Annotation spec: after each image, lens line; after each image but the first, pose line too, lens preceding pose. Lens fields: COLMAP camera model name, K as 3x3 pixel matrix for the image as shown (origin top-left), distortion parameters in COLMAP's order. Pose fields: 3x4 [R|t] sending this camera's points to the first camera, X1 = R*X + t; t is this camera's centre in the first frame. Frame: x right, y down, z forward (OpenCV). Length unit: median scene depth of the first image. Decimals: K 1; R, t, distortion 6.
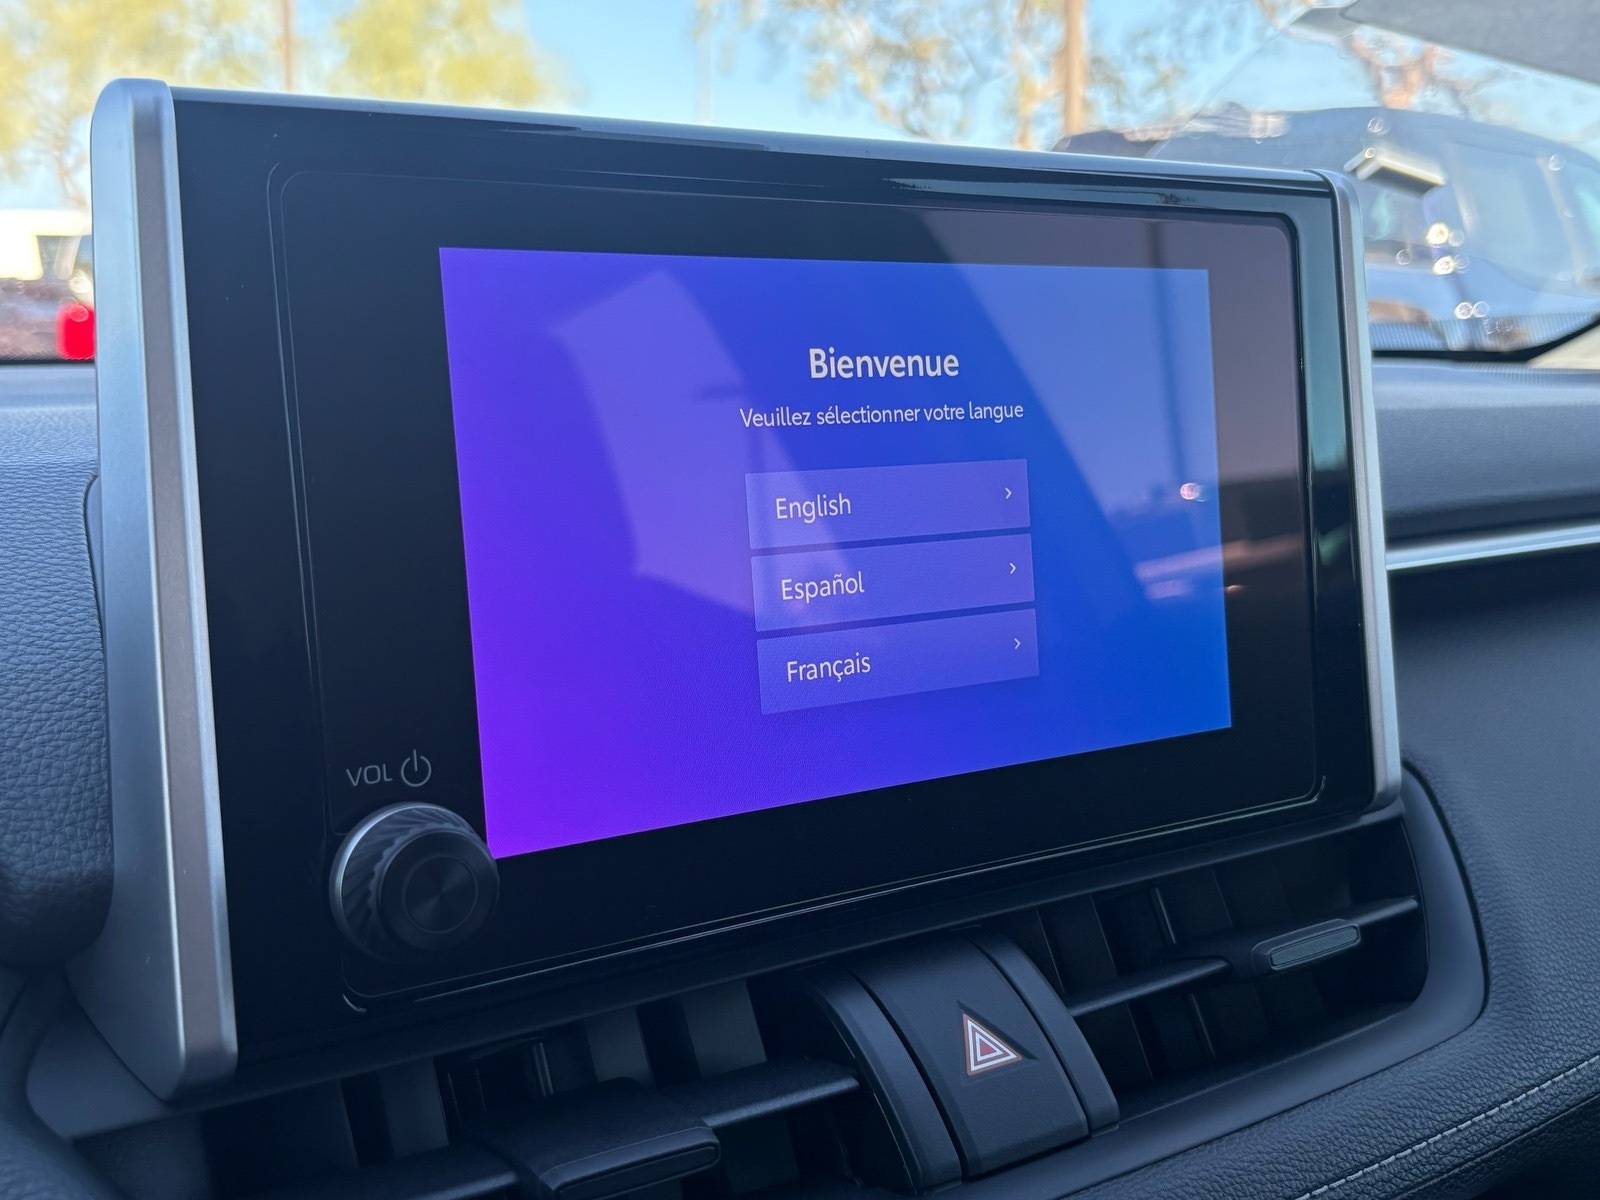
lens RADIAL K [[1764.7, 0, 800.0], [0, 1764.7, 600.0], [0, 0, 1]] dist [-0.064842, 0.053216]
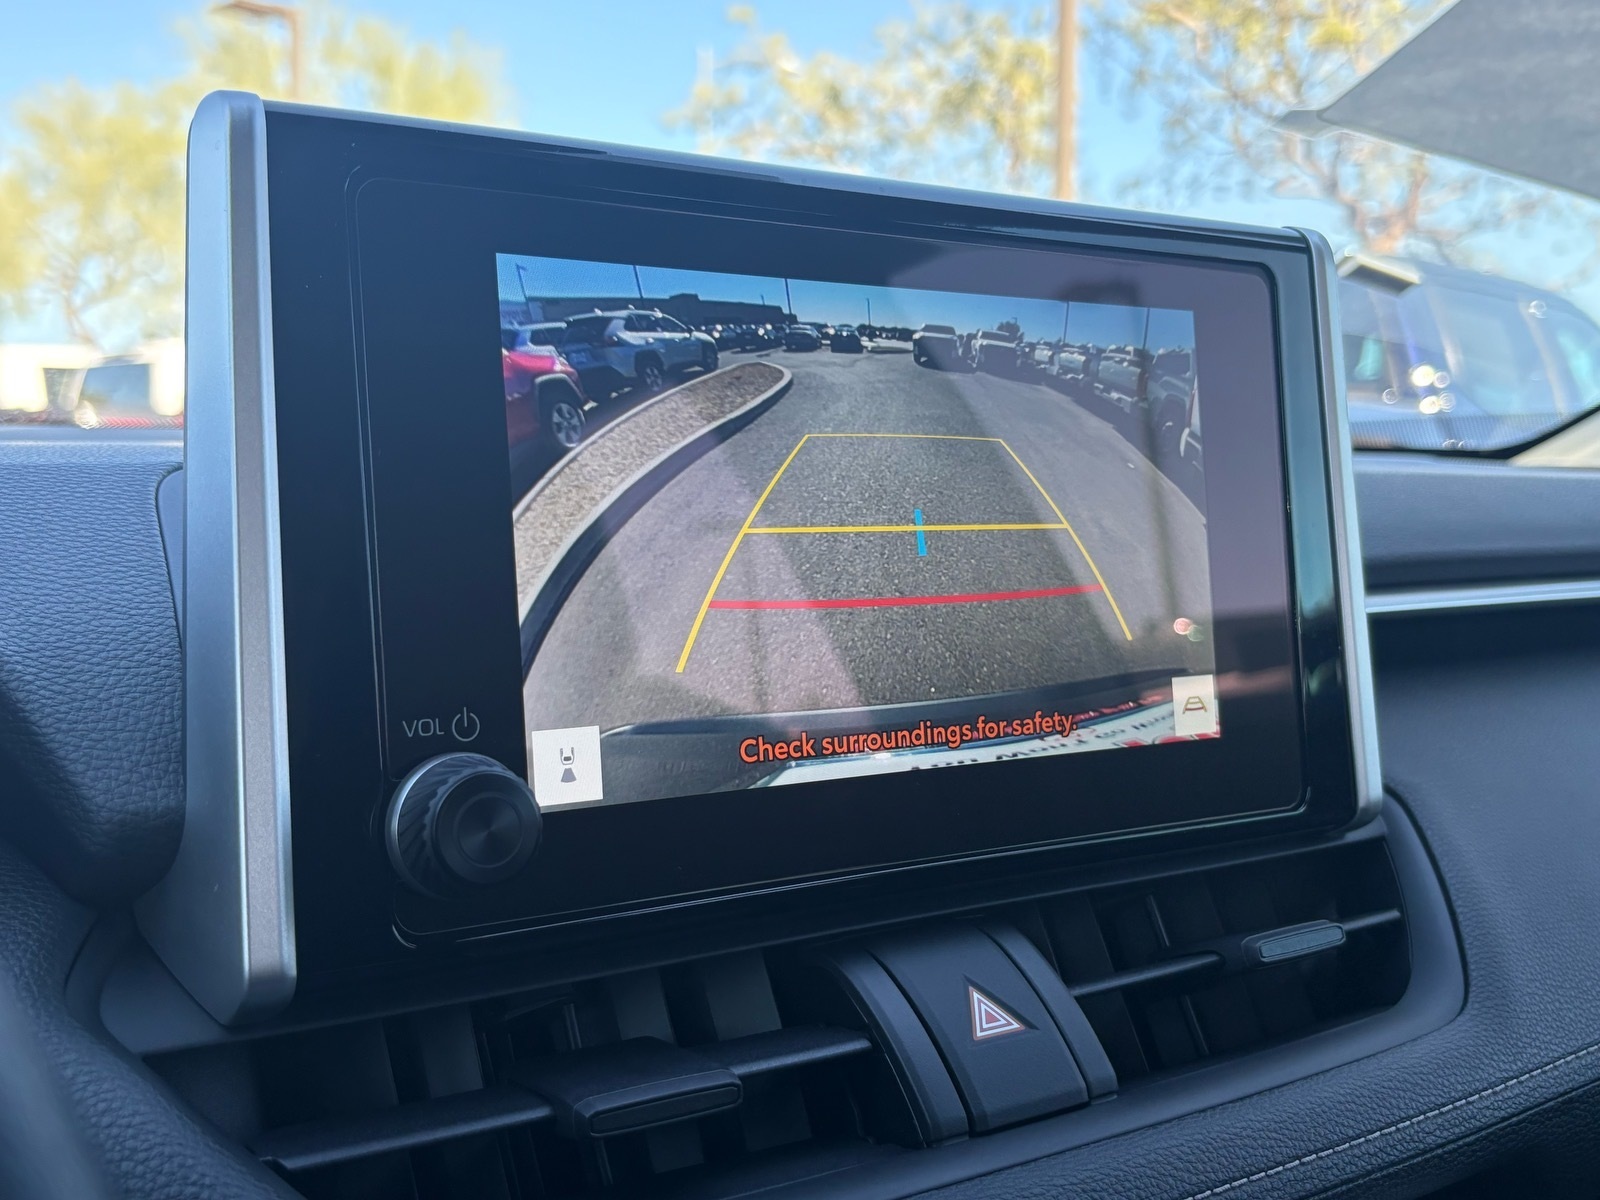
lens RADIAL K [[1752.5, 0, 800.0], [0, 1752.5, 600.0], [0, 0, 1]] dist [-0.007367, -0.126628]
pose [[0.999971, 0.006856, 0.003346, -0.014094], [-0.006575, 0.996945, -0.077826, 0.086193], [-0.003870, 0.077801, 0.996961, -0.069256]]
